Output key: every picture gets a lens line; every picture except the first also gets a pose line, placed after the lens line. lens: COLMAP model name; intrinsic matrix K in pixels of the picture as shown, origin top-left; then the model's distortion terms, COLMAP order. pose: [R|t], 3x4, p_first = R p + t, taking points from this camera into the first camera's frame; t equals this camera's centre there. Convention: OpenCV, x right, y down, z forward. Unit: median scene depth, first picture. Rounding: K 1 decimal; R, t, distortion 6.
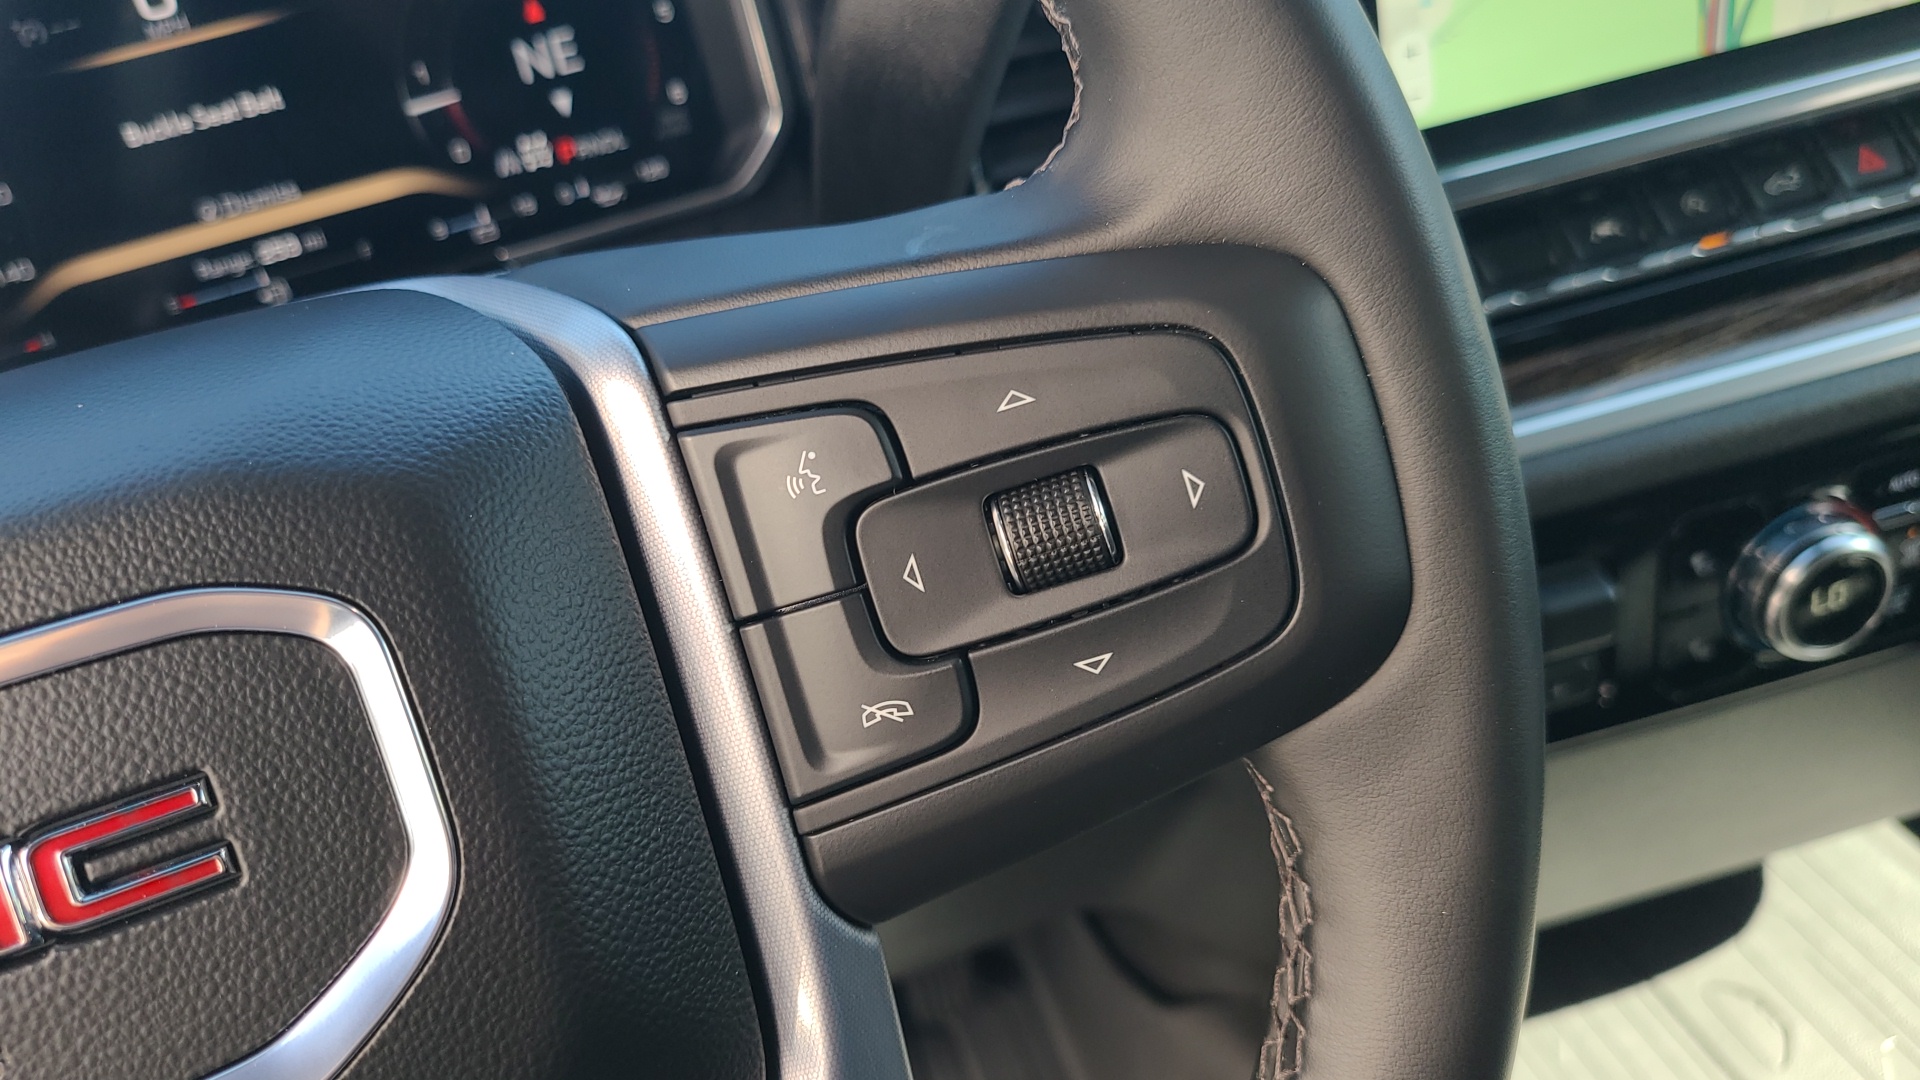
lens RADIAL K [[1432.0, 0, 939.4], [0, 1432.0, 559.5], [0, 0, 1]] dist [0.056049, -0.031667]
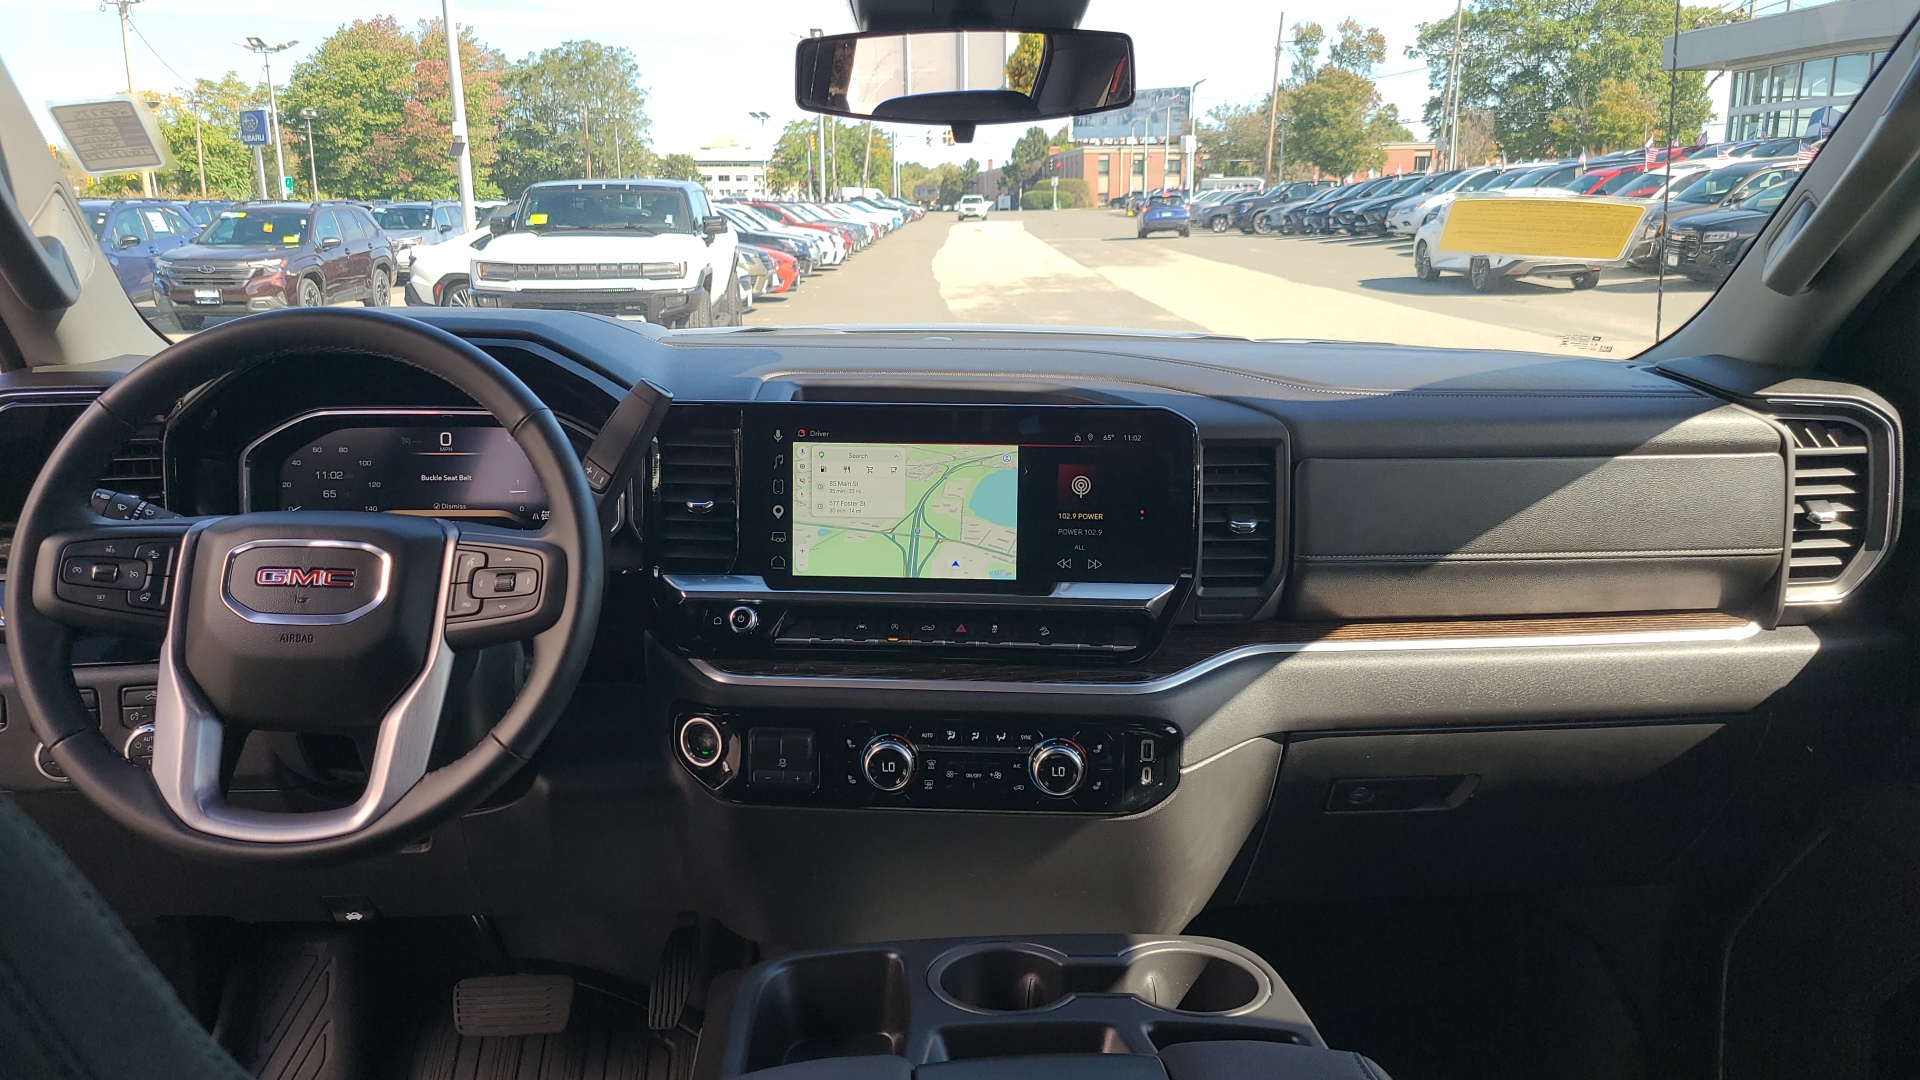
lens RADIAL K [[1432.0, 0, 921.5], [0, 1432.0, 517.5], [0, 0, 1]] dist [0.056049, -0.031667]
pose [[0.945590, 0.239284, -0.220459, 1.605785], [-0.299497, 0.904893, -0.302440, 0.556357], [0.127123, 0.352011, 0.927323, -2.355123]]
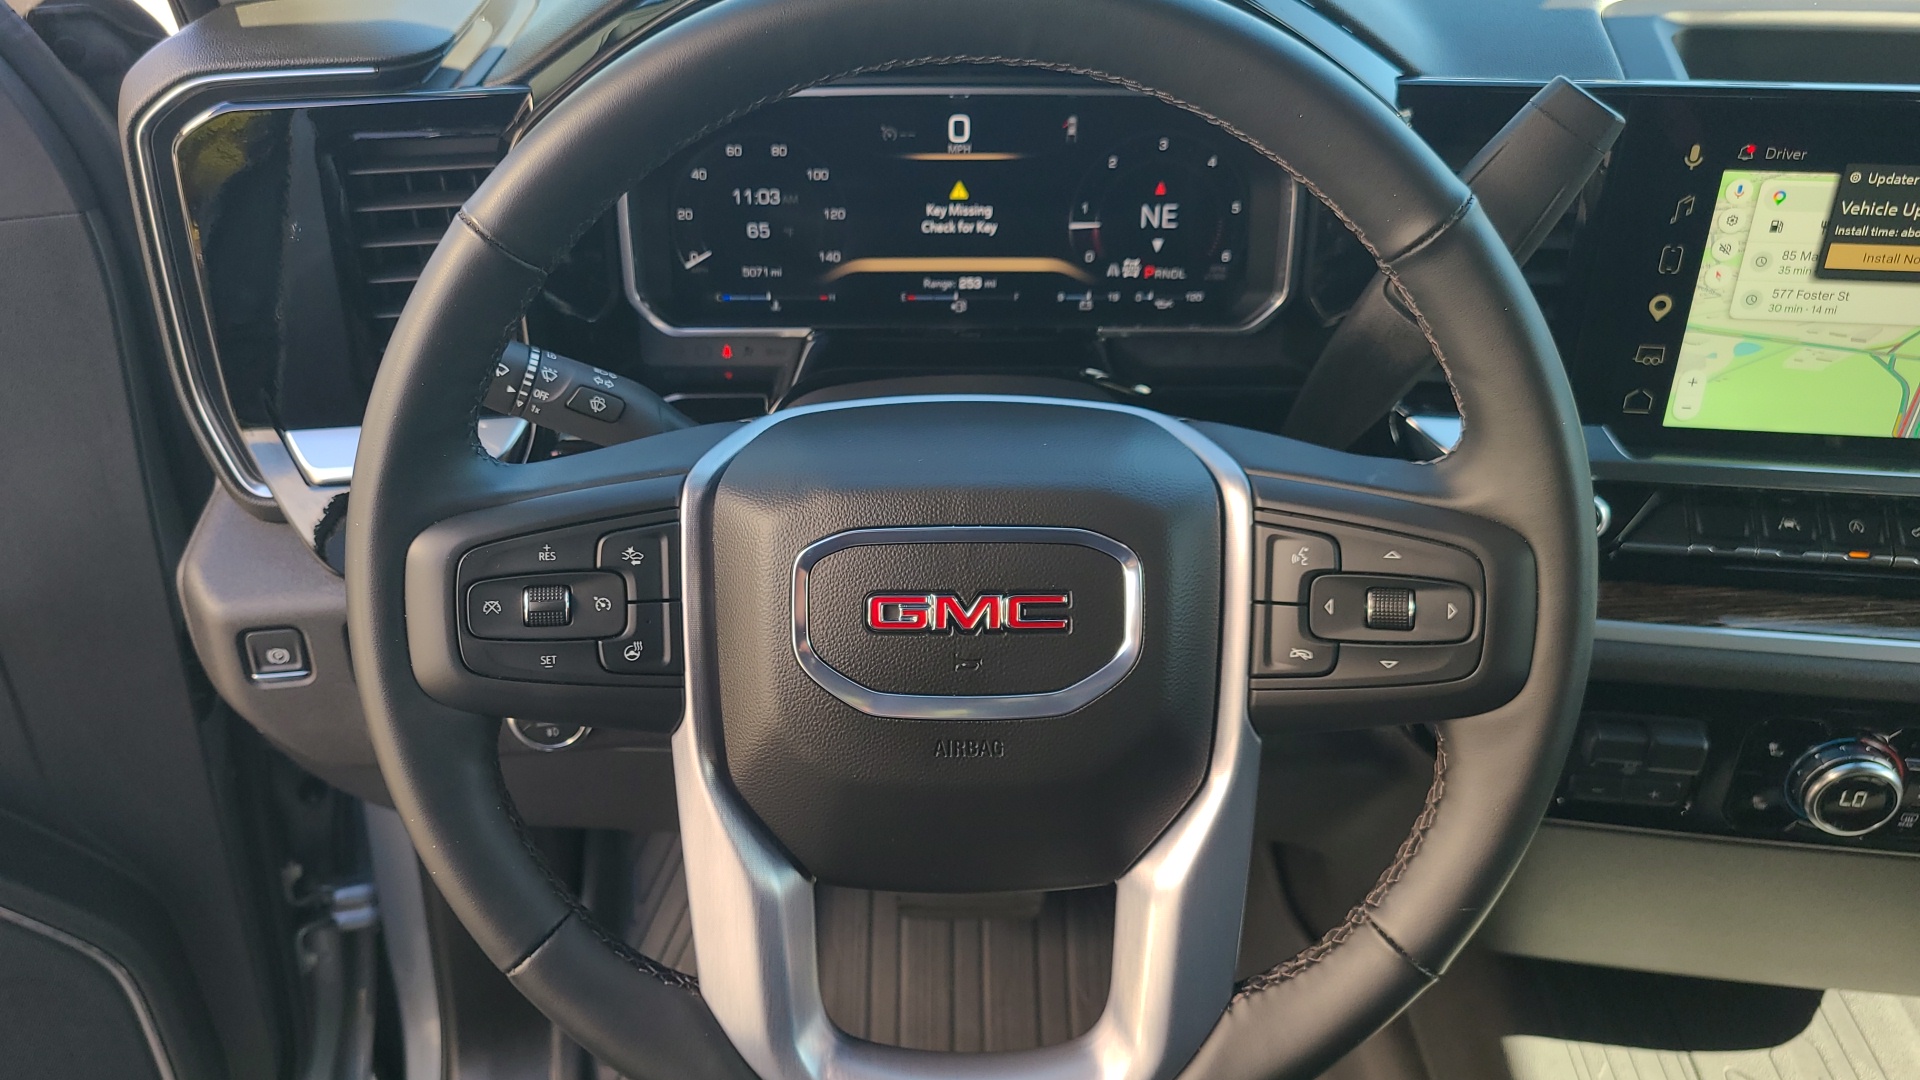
lens RADIAL K [[1432.0, 0, 950.6], [0, 1432.0, 527.5], [0, 0, 1]] dist [0.056049, -0.031667]
pose [[0.932104, 0.320247, -0.169184, -0.147990], [-0.317873, 0.947216, 0.041689, -0.008788], [0.173604, 0.014921, 0.984702, -0.934305]]
